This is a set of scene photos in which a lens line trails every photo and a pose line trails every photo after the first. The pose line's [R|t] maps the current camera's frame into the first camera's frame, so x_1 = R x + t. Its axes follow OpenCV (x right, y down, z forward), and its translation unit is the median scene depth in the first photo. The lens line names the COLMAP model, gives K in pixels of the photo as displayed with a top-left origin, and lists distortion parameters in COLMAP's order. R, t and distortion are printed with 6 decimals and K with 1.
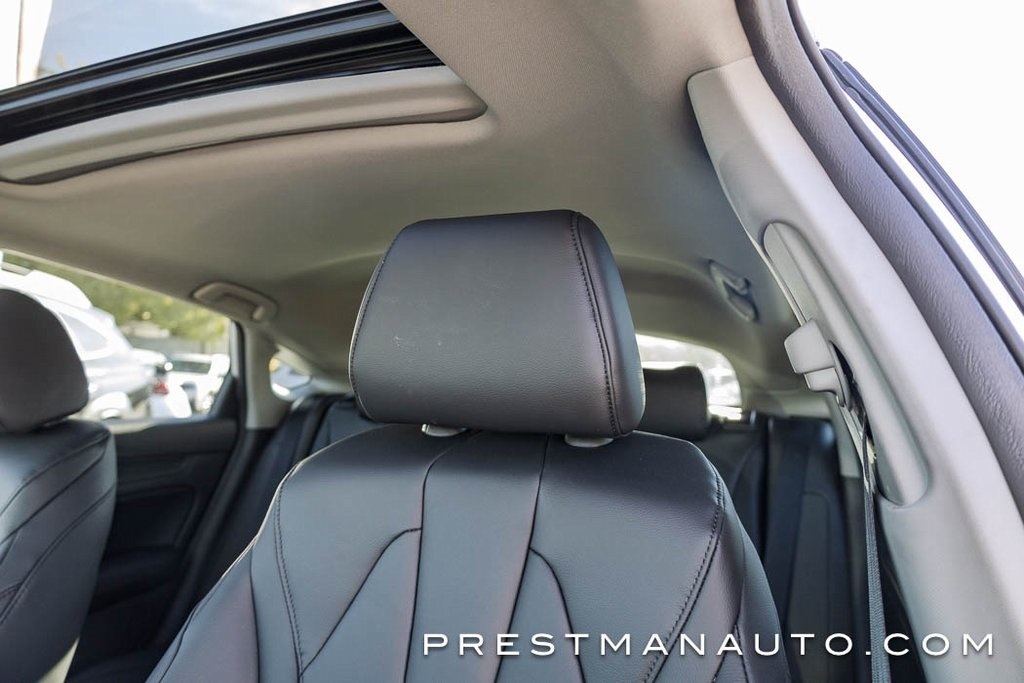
lens RADIAL K [[667.9, 0, 512.8], [0, 667.9, 338.7], [0, 0, 1]] dist [0.005545, -0.001774]
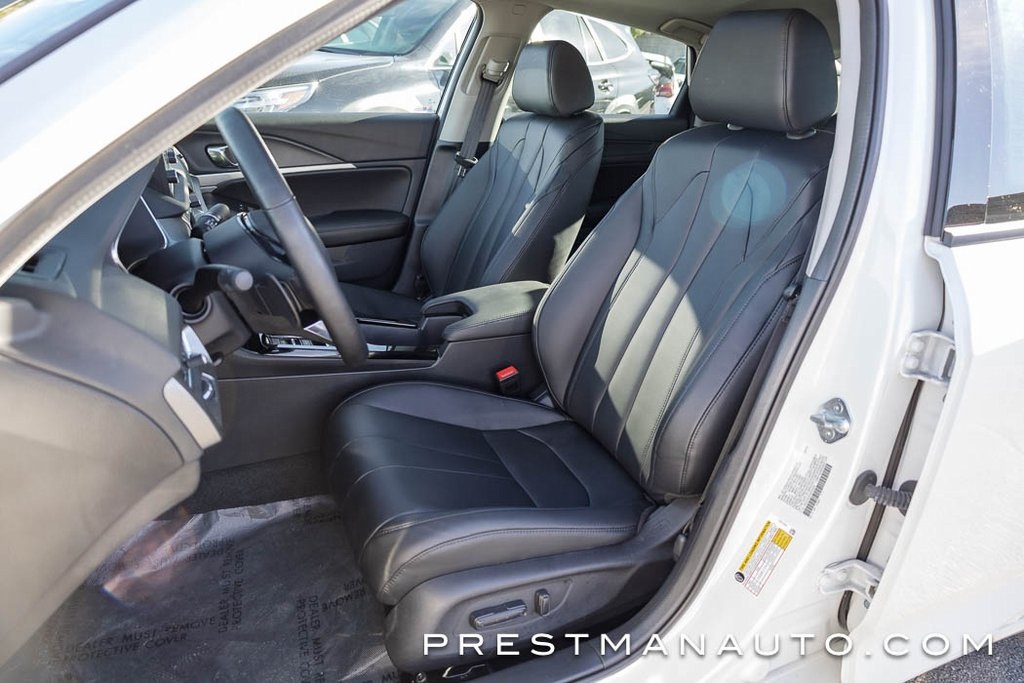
lens RADIAL K [[667.9, 0, 514.5], [0, 667.9, 342.8], [0, 0, 1]] dist [0.005545, -0.001774]
pose [[0.763010, 0.257254, -0.592990, 0.469109], [0.015716, 0.909737, 0.414888, -0.073276], [0.646196, -0.325883, 0.690095, -0.643141]]
